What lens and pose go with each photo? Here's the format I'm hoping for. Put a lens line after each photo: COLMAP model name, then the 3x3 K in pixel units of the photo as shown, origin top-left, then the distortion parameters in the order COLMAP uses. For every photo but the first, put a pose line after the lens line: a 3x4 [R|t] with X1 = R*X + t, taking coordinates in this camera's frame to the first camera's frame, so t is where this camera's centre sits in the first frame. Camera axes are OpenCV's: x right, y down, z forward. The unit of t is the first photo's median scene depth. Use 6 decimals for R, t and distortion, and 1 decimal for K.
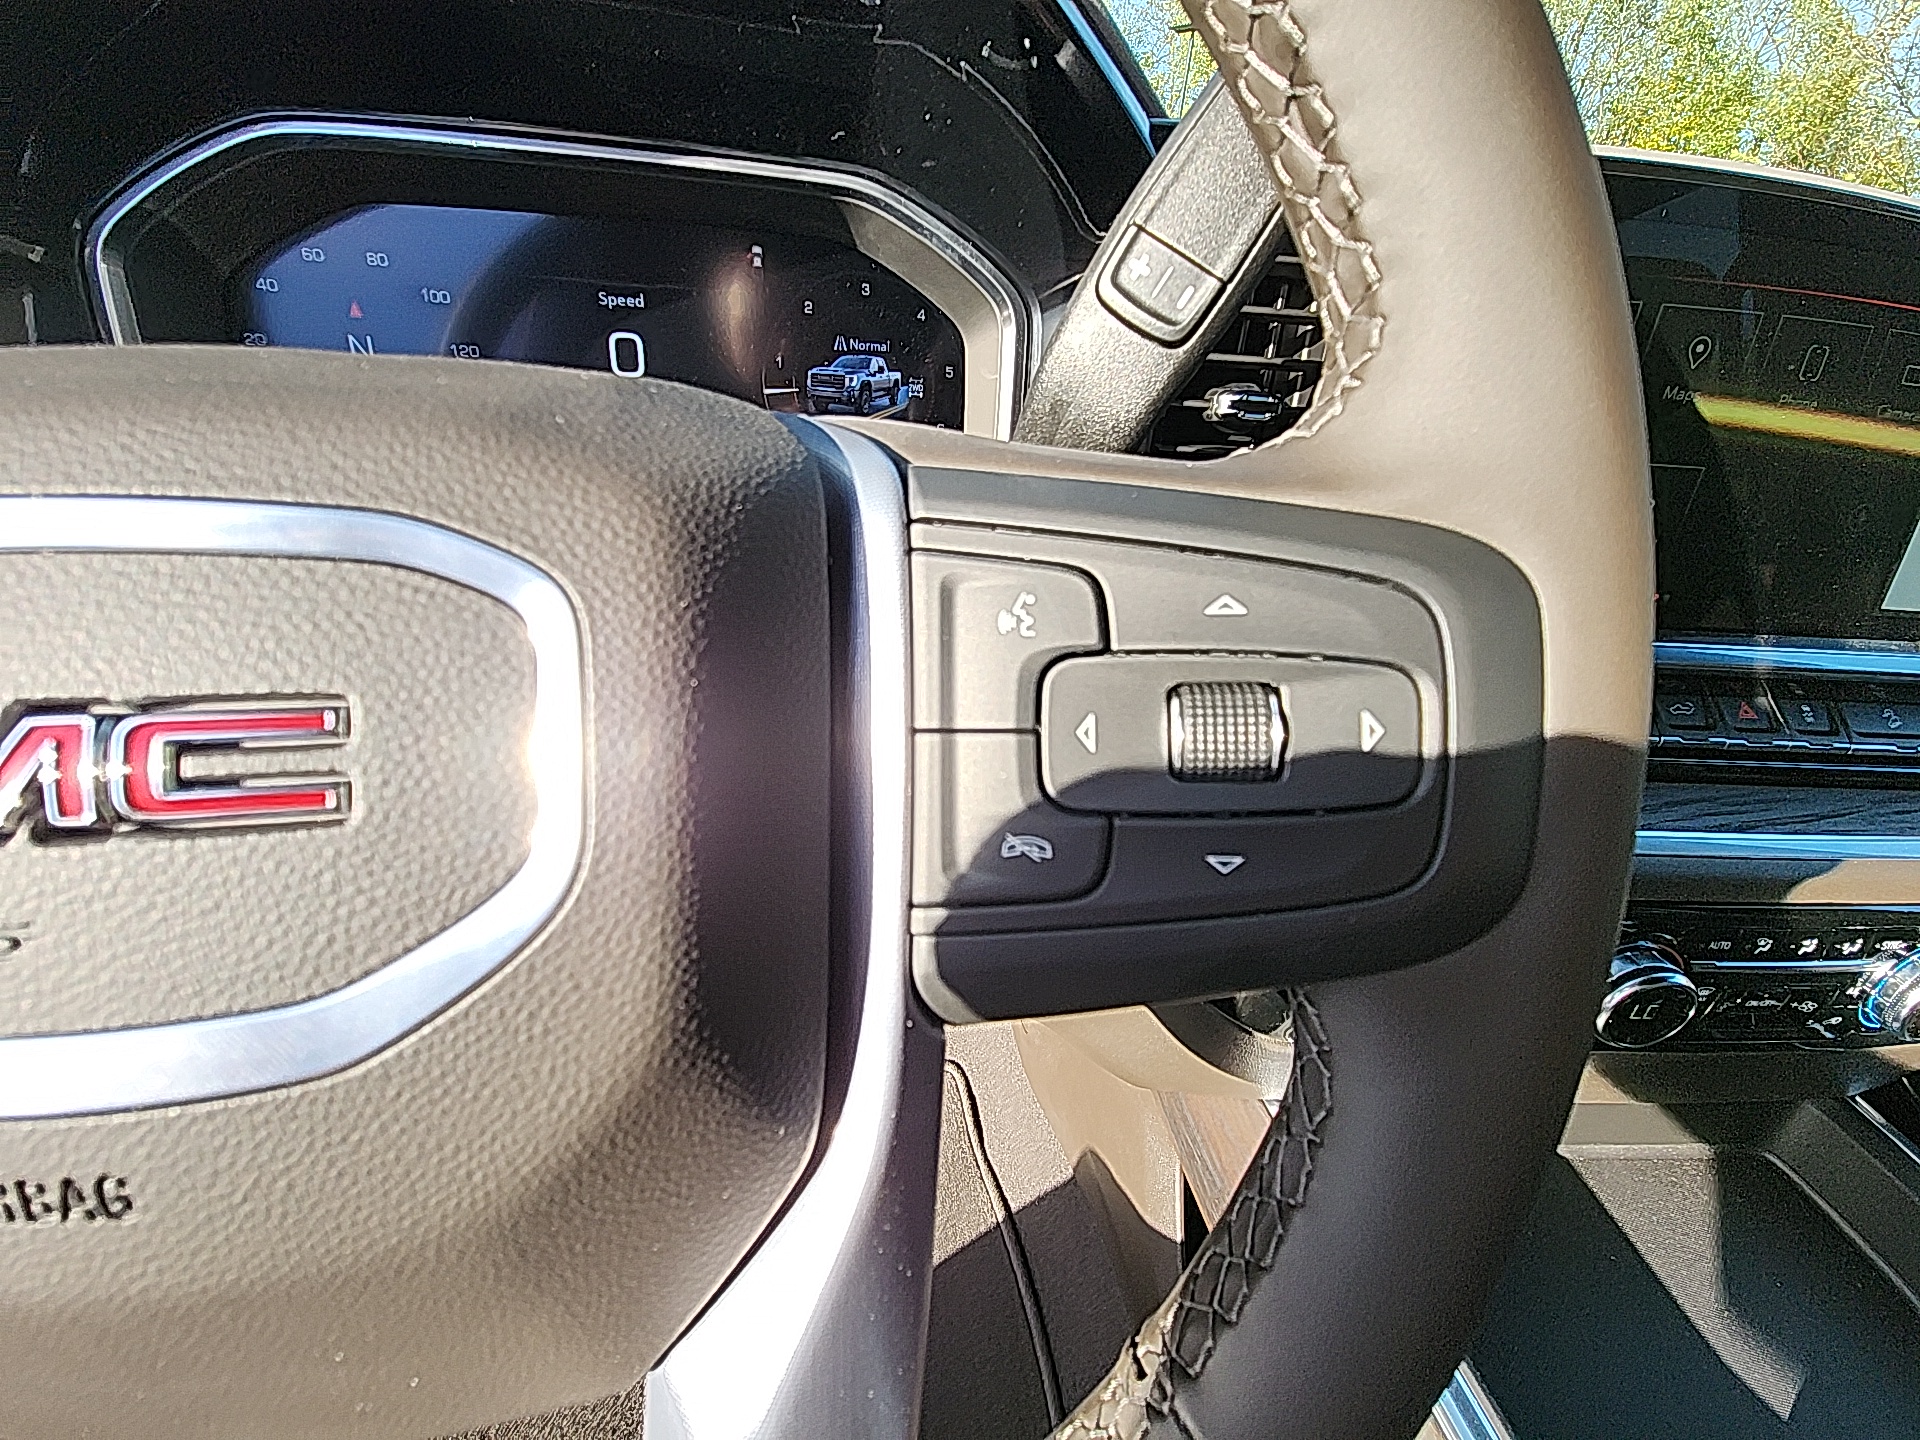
lens RADIAL K [[770.0, 0, 954.9], [0, 770.0, 689.5], [0, 0, 1]] dist [0.010854, -0.006364]
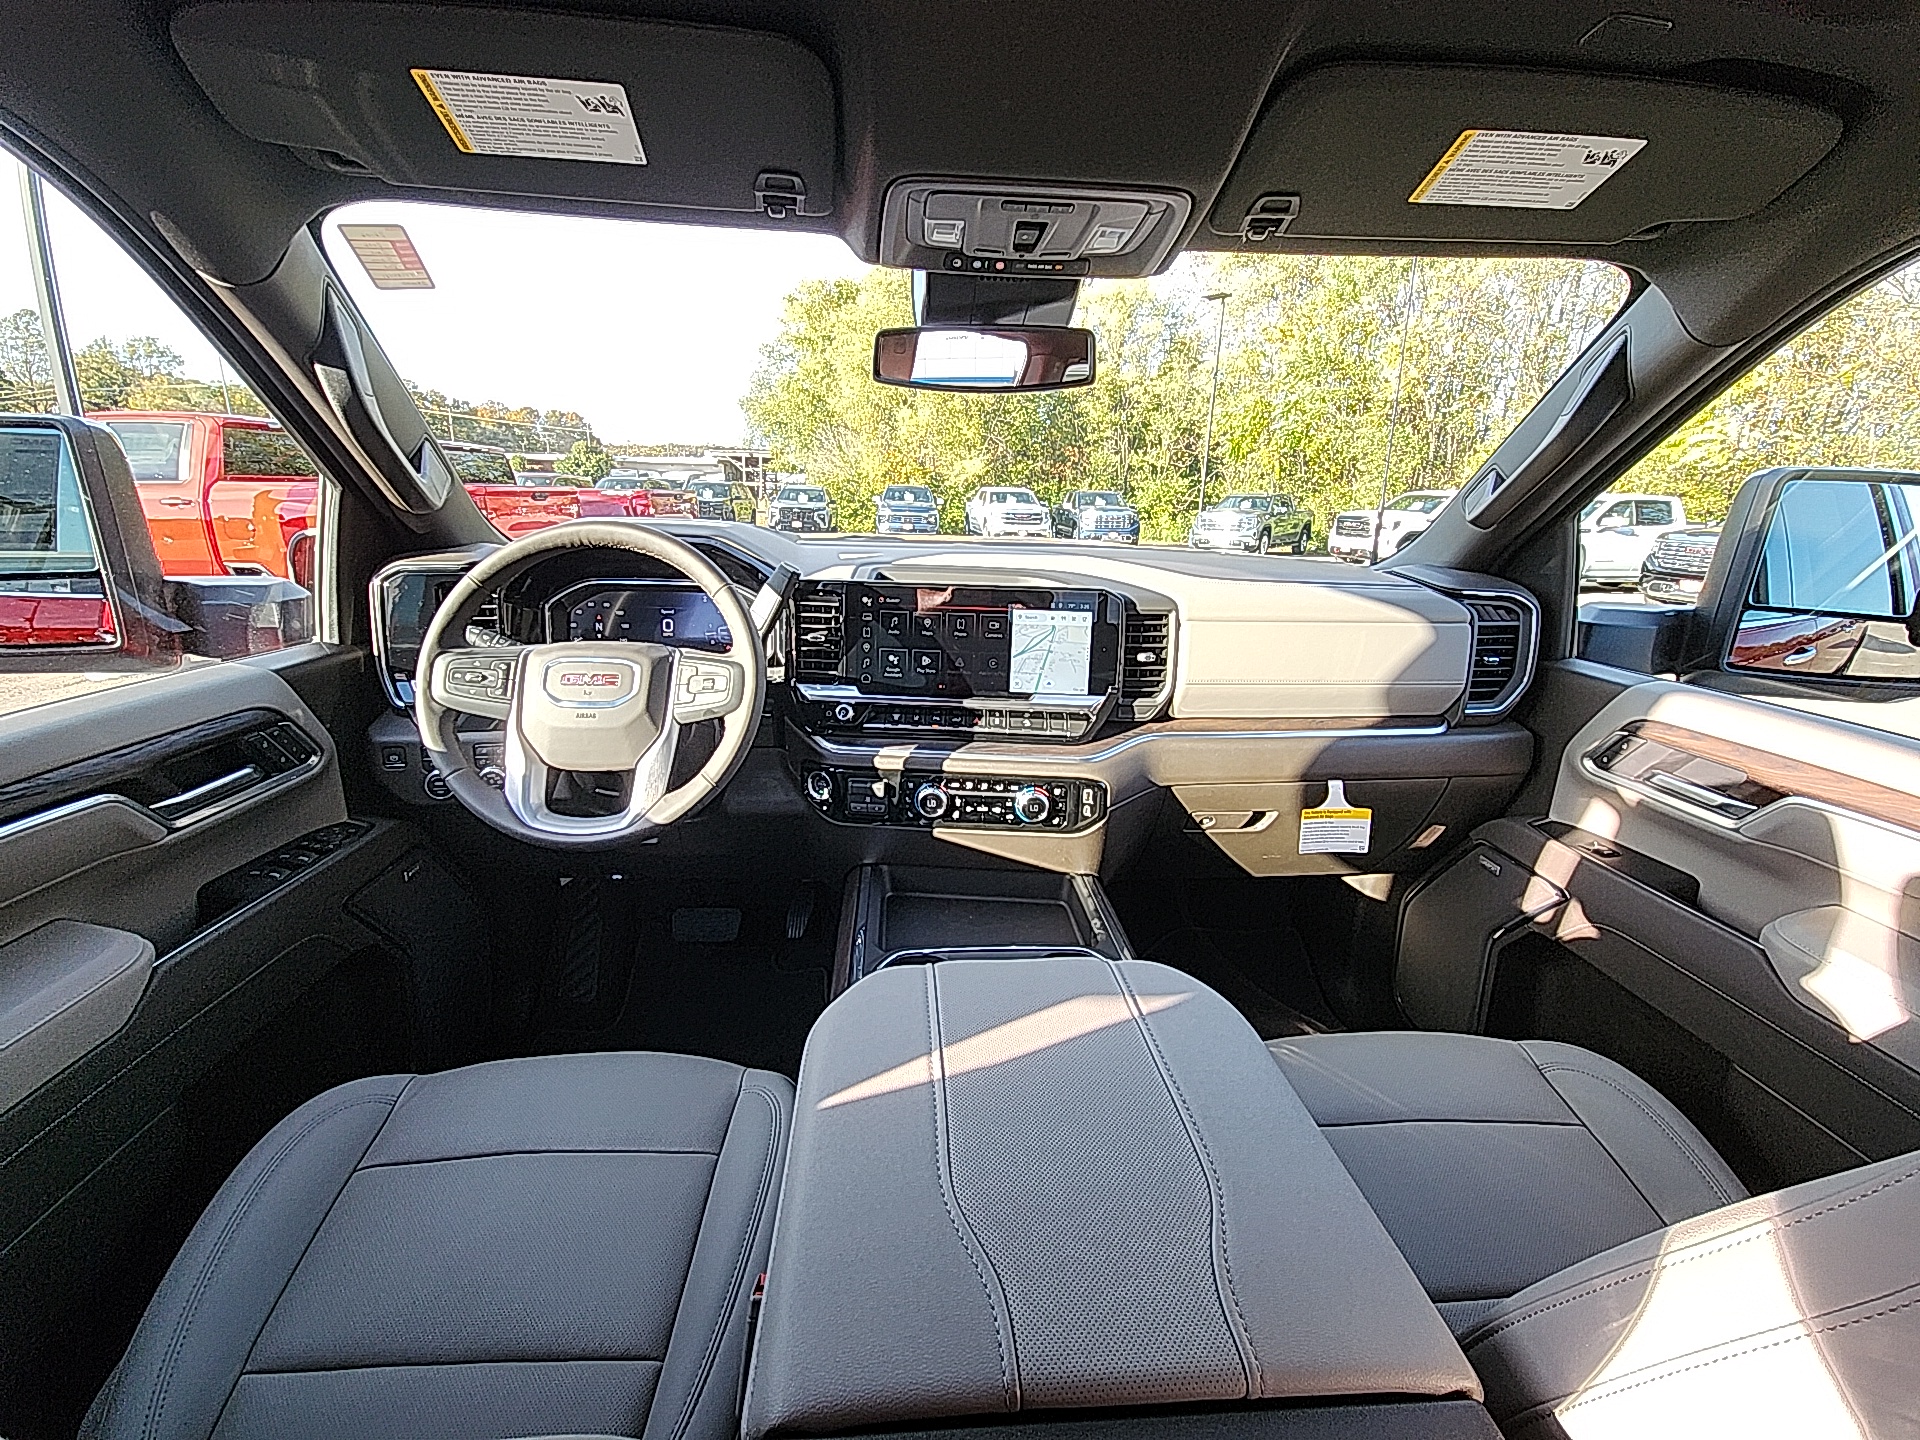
lens RADIAL K [[771.4, 0, 953.9], [0, 771.4, 693.5], [0, 0, 1]] dist [0.005609, -0.005491]
pose [[0.994670, -0.010645, -0.102557, 1.945571], [-0.013470, 0.972715, -0.231611, 1.058757], [0.102224, 0.231758, 0.967388, -3.484722]]
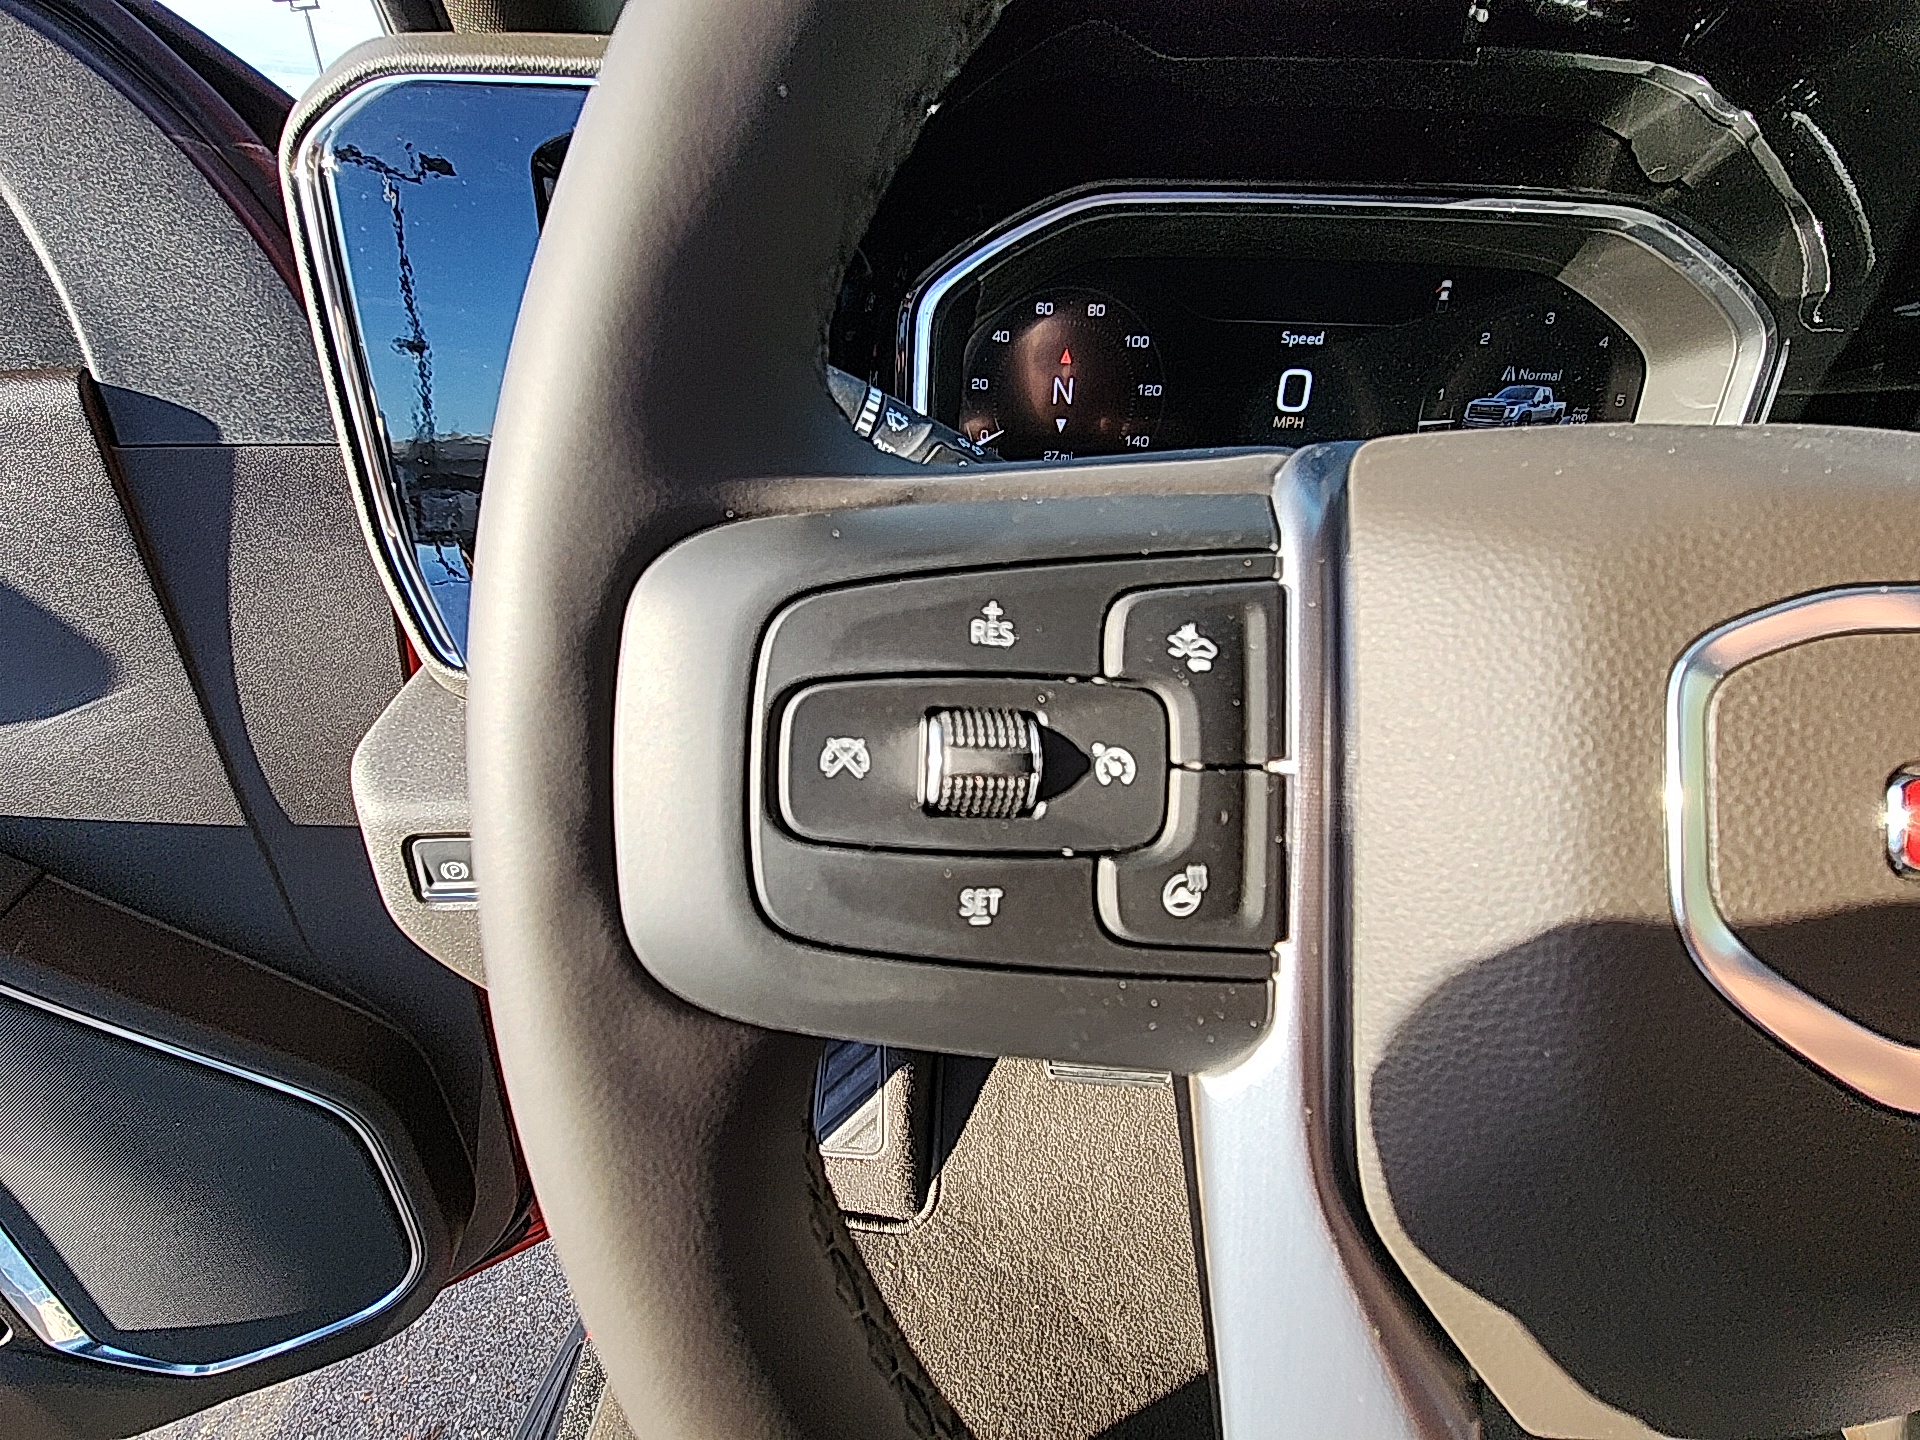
lens RADIAL K [[775.8, 0, 953.7], [0, 775.8, 693.9], [0, 0, 1]] dist [0.003044, -0.002213]
pose [[0.976180, 0.063919, -0.207331, -0.978372], [-0.065662, 0.997841, -0.001527, 0.008680], [0.206786, 0.015104, 0.978270, -0.170342]]
